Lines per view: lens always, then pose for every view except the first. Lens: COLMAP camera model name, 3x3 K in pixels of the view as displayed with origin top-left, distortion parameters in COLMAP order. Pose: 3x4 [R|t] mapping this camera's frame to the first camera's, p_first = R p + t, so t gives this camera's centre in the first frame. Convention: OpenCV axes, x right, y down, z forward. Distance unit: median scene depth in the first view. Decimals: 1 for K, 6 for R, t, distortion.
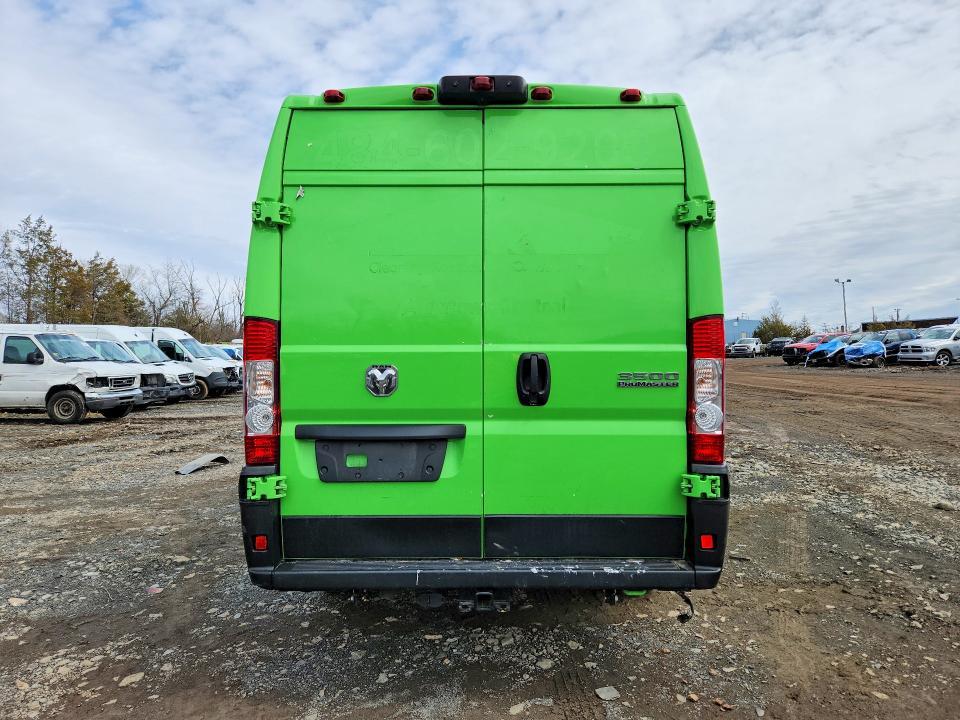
lens RADIAL K [[756.5, 0, 475.7], [0, 756.5, 361.3], [0, 0, 1]] dist [0.019118, 0.001937]
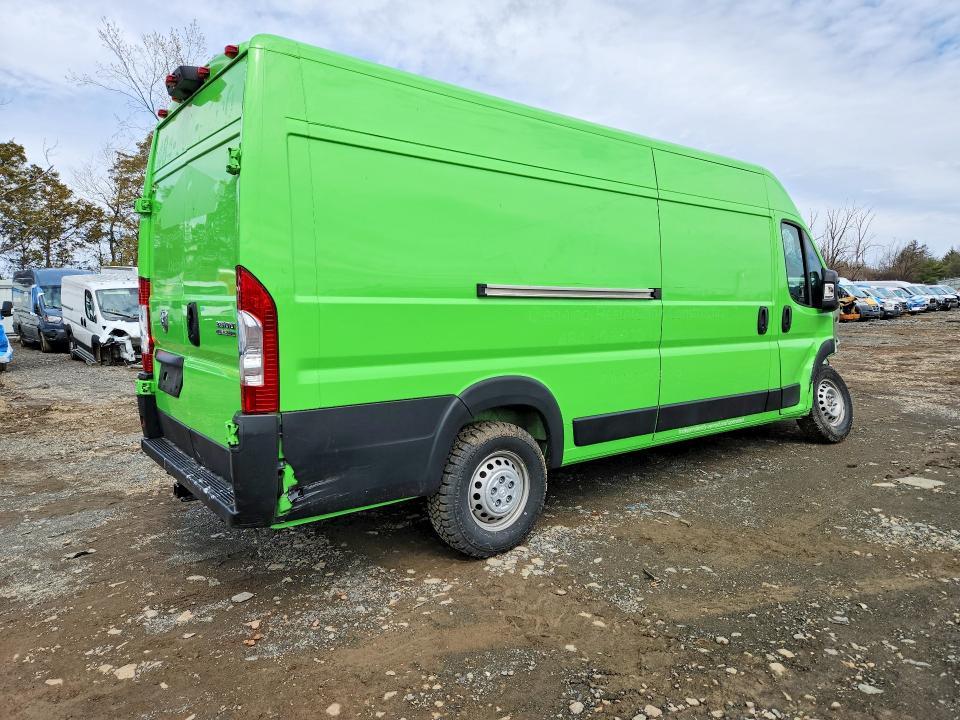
lens RADIAL K [[735.8, 0, 480.0], [0, 735.8, 360.0], [0, 0, 1]] dist [0.021529, -0.001946]
pose [[0.538967, 0.077051, -0.838796, 1.003177], [-0.002443, 0.995946, 0.089918, -0.024252], [0.842324, -0.046414, 0.536970, 0.548977]]
